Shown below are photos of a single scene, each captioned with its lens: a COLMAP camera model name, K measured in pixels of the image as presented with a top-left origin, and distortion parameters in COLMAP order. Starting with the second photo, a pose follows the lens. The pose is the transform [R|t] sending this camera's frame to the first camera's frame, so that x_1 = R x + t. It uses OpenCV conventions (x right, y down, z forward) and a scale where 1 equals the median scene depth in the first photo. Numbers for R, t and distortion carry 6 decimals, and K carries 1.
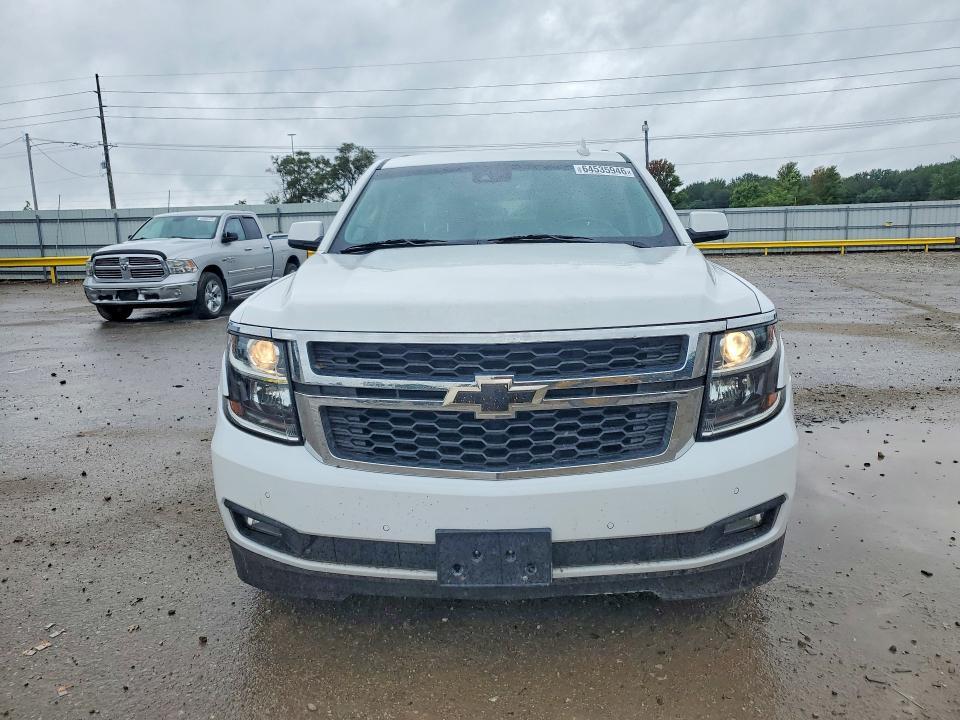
lens RADIAL K [[665.8, 0, 480.0], [0, 665.8, 360.0], [0, 0, 1]] dist [-0.028229, -0.000722]
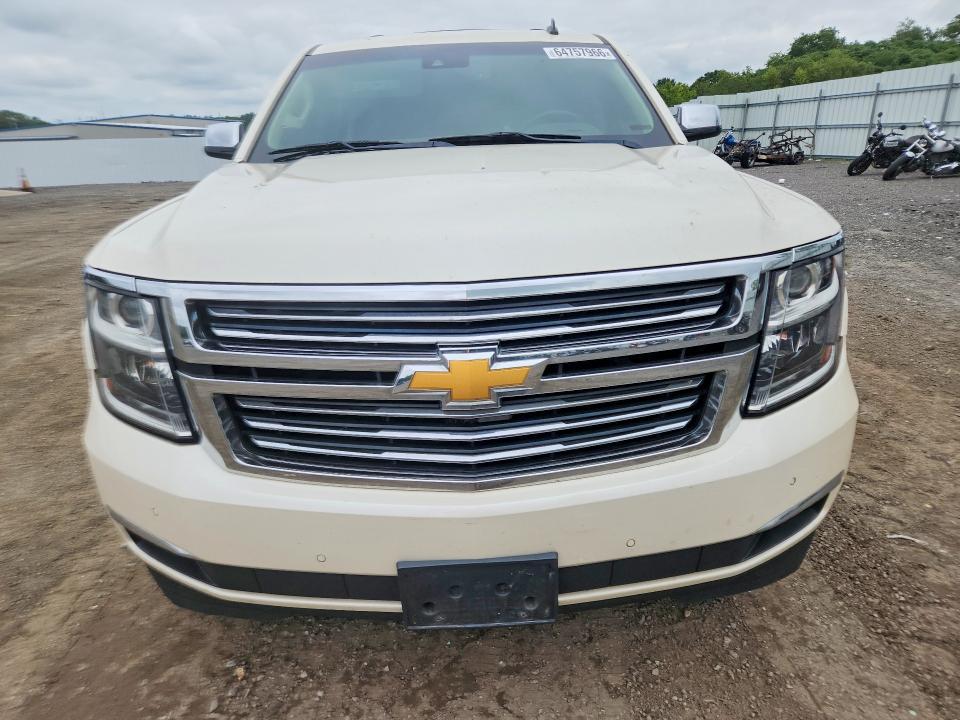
lens RADIAL K [[665.8, 0, 480.0], [0, 665.8, 360.0], [0, 0, 1]] dist [-0.028229, -0.000722]
pose [[0.997486, -0.035604, 0.061270, -0.006469], [0.026890, 0.990124, 0.137591, -0.046621], [-0.065564, -0.135598, 0.988592, 0.278903]]
